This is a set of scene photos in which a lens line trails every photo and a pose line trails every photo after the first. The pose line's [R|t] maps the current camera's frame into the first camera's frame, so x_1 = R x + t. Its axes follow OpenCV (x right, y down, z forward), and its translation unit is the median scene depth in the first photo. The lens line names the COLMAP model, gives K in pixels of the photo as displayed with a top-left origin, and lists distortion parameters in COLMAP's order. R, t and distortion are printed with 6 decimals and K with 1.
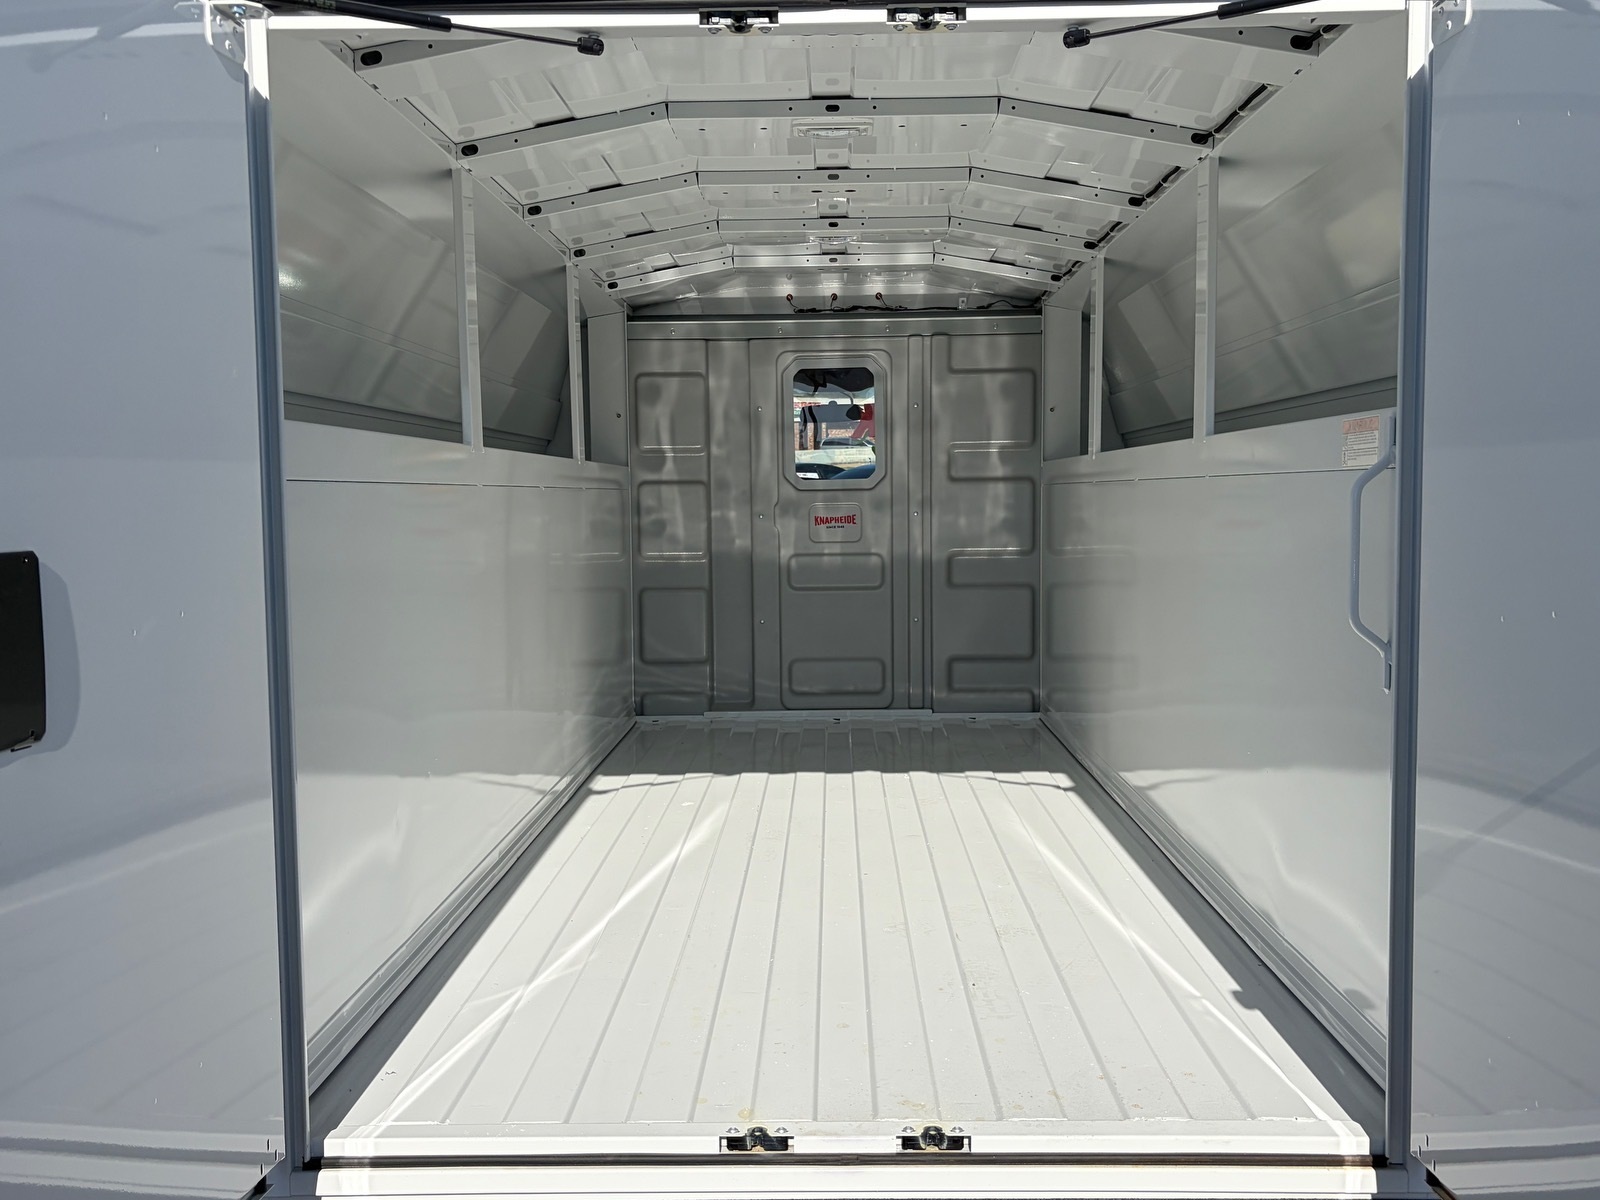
lens RADIAL K [[1417.1, 0, 802.3], [0, 1417.1, 610.8], [0, 0, 1]] dist [0.082710, -0.050463]
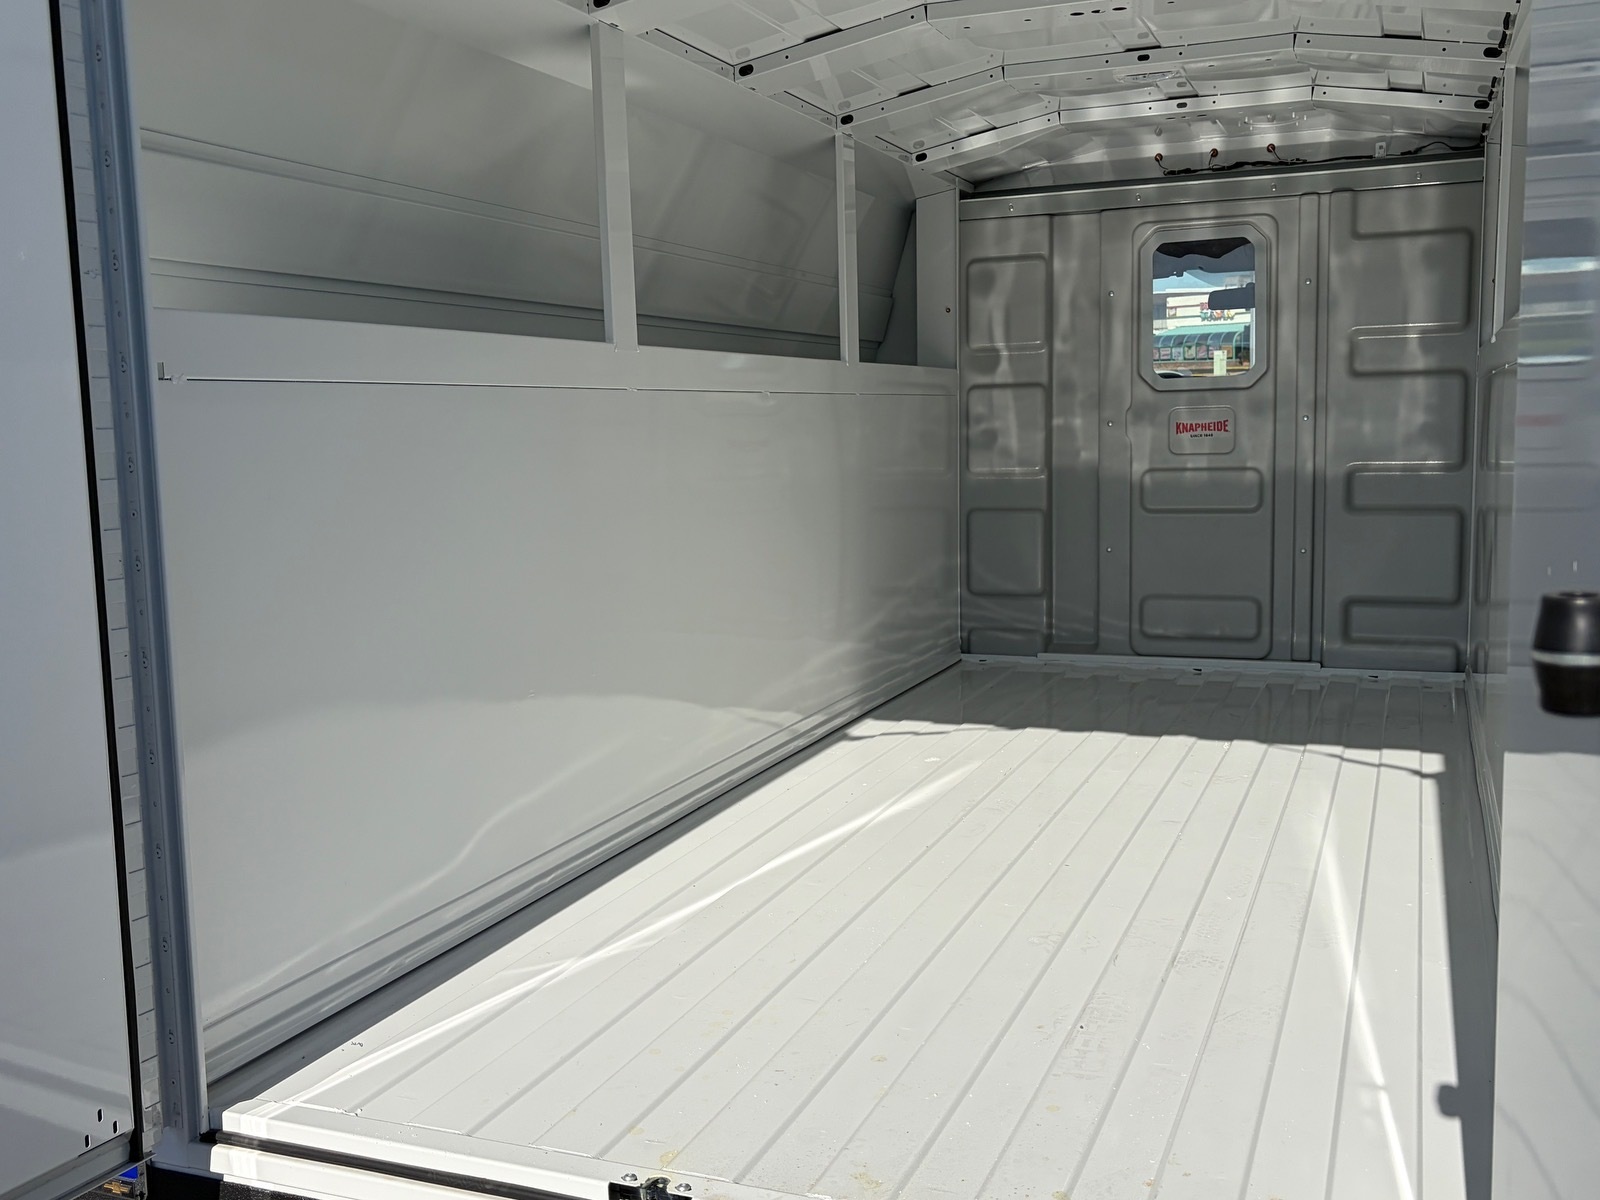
lens RADIAL K [[1531.1, 0, 800.4], [0, 1531.1, 585.7], [0, 0, 1]] dist [0.051843, 0.000000]
pose [[0.936871, 0.030214, -0.348368, 0.119791], [-0.018382, 0.999138, 0.037222, -0.001262], [0.349192, -0.028468, 0.936618, 0.082471]]
